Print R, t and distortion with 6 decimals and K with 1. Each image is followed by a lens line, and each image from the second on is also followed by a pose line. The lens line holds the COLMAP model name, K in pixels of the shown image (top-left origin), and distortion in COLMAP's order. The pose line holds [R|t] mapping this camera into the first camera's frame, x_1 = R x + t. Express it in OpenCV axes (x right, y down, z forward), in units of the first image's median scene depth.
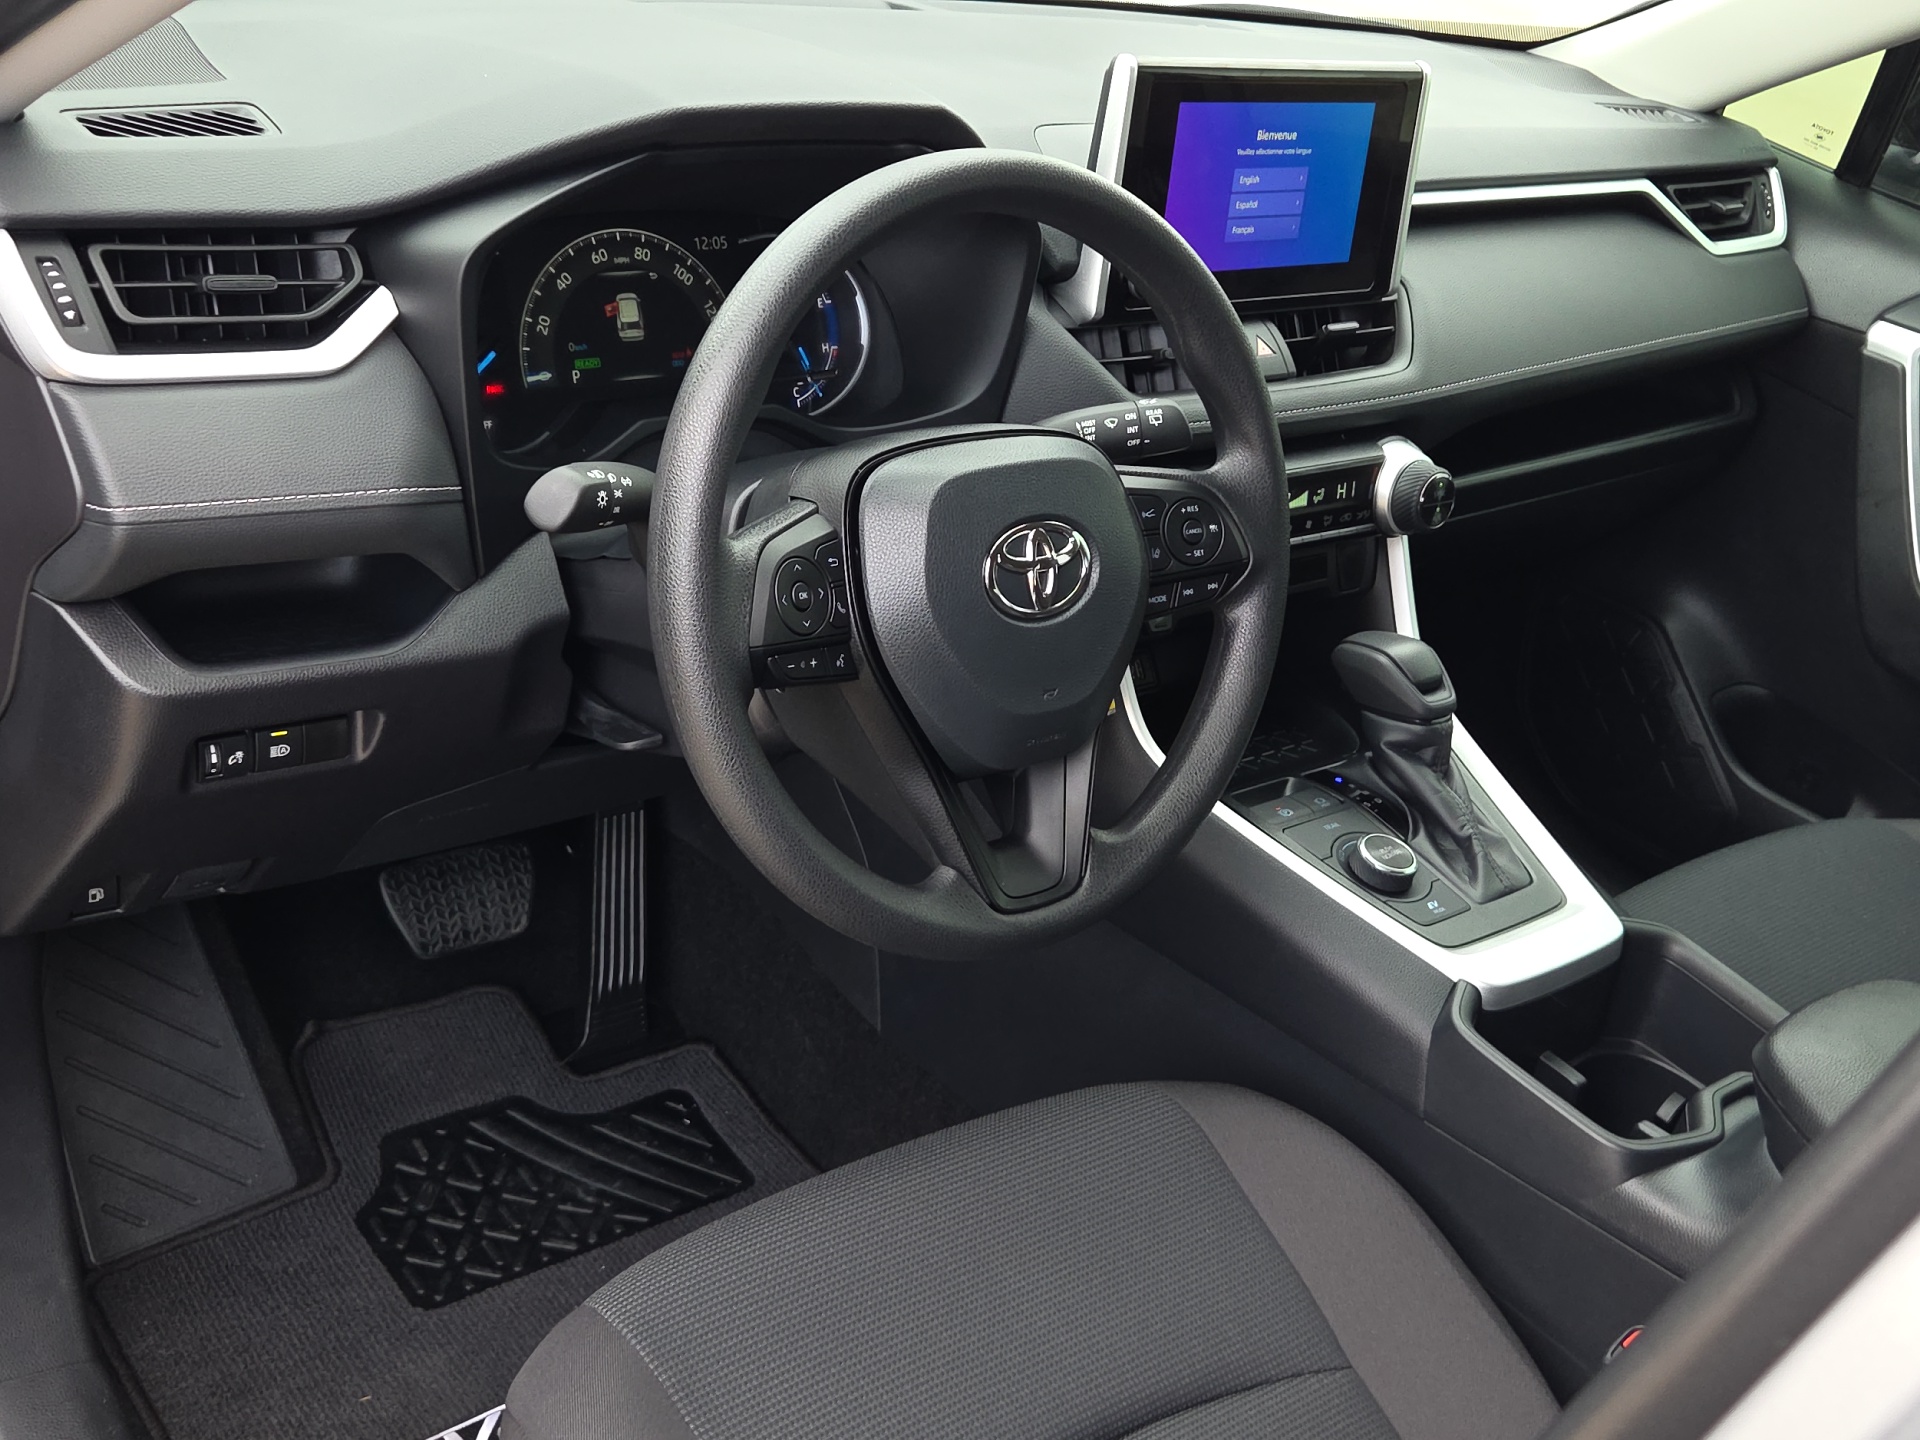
lens RADIAL K [[2034.2, 0, 957.9], [0, 2034.2, 707.4], [0, 0, 1]] dist [0.057071, 0.000000]
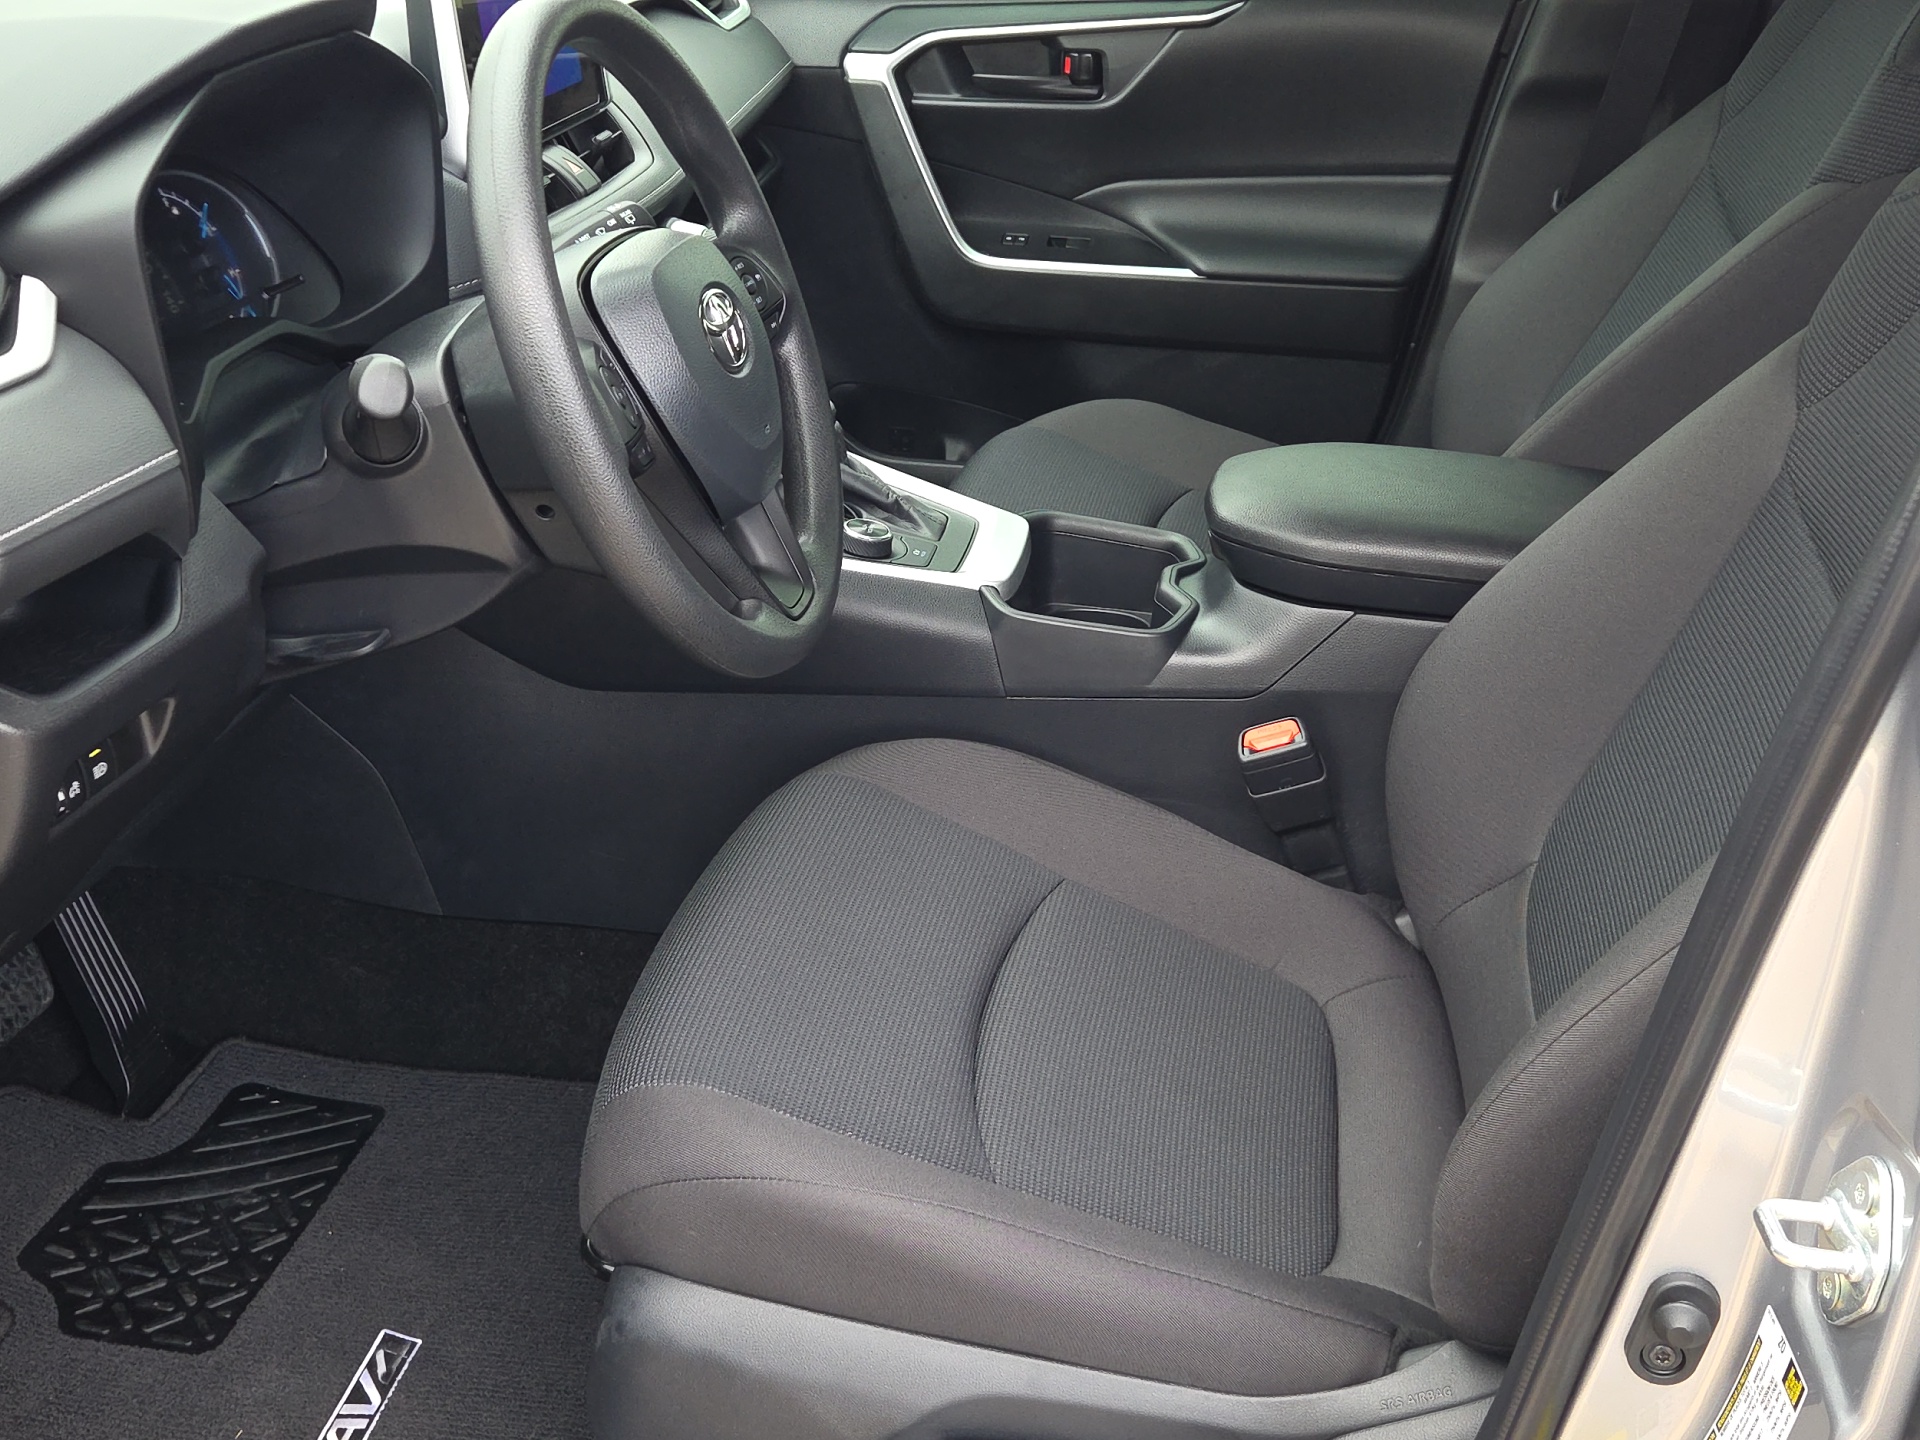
lens RADIAL K [[2034.2, 0, 967.0], [0, 2034.2, 702.5], [0, 0, 1]] dist [0.057071, 0.000000]
pose [[0.750025, -0.406056, 0.522092, -0.407383], [0.381927, 0.910350, 0.159356, -0.005063], [-0.539994, 0.079880, 0.837869, -0.038288]]
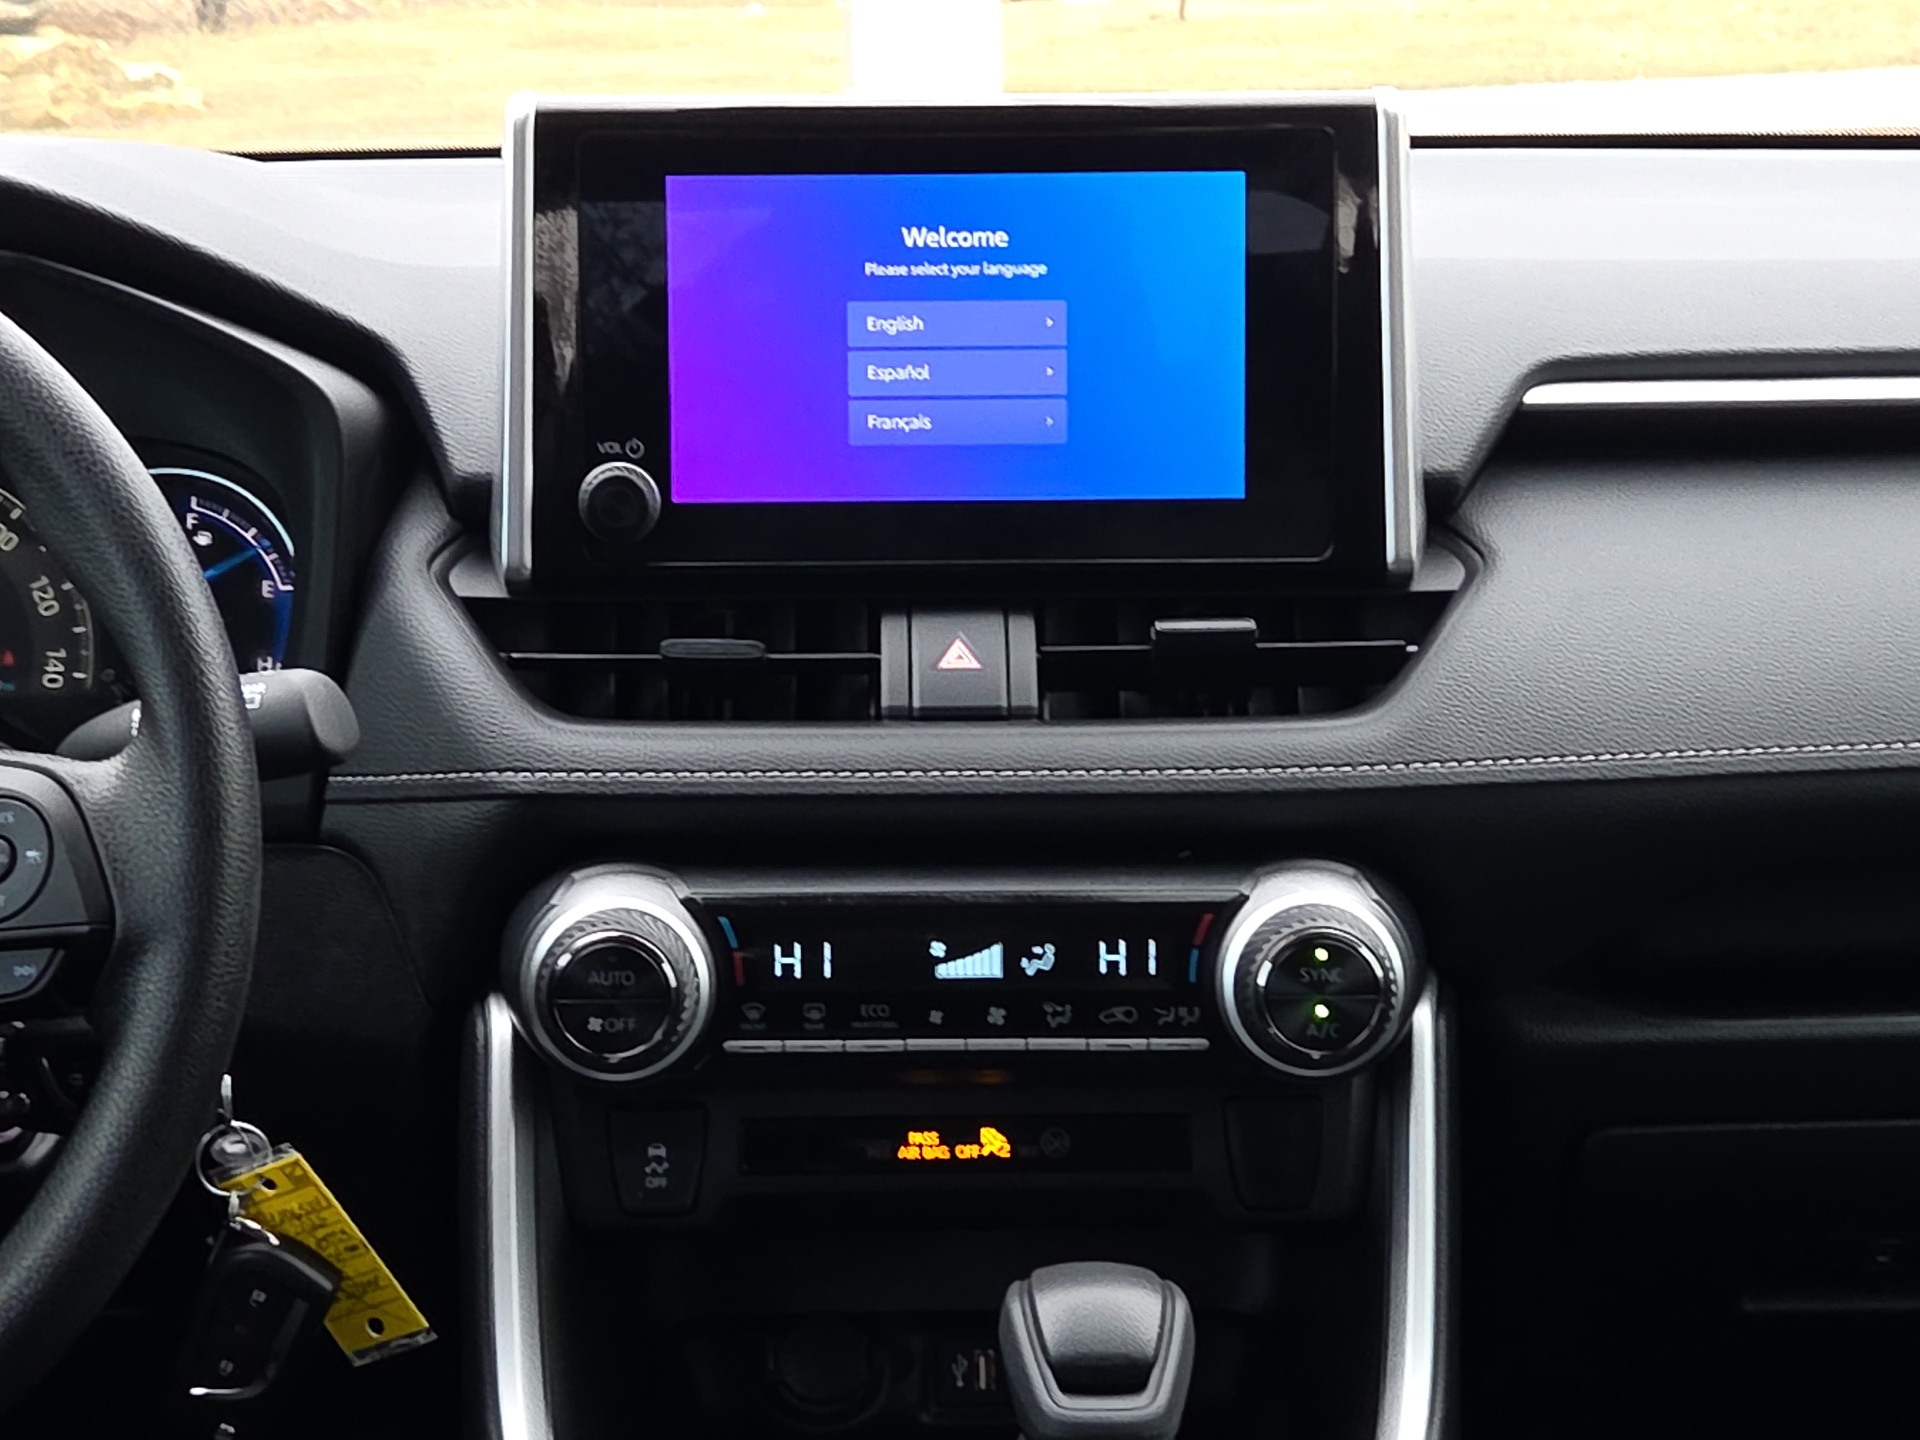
lens RADIAL K [[3808.4, 0, 897.6], [0, 3808.4, 715.0], [0, 0, 1]] dist [0.114663, 0.000000]
pose [[0.767463, -0.023764, -0.640653, 0.725363], [-0.168489, 0.956706, -0.237327, 0.055926], [0.618556, 0.290083, 0.730233, 0.333406]]
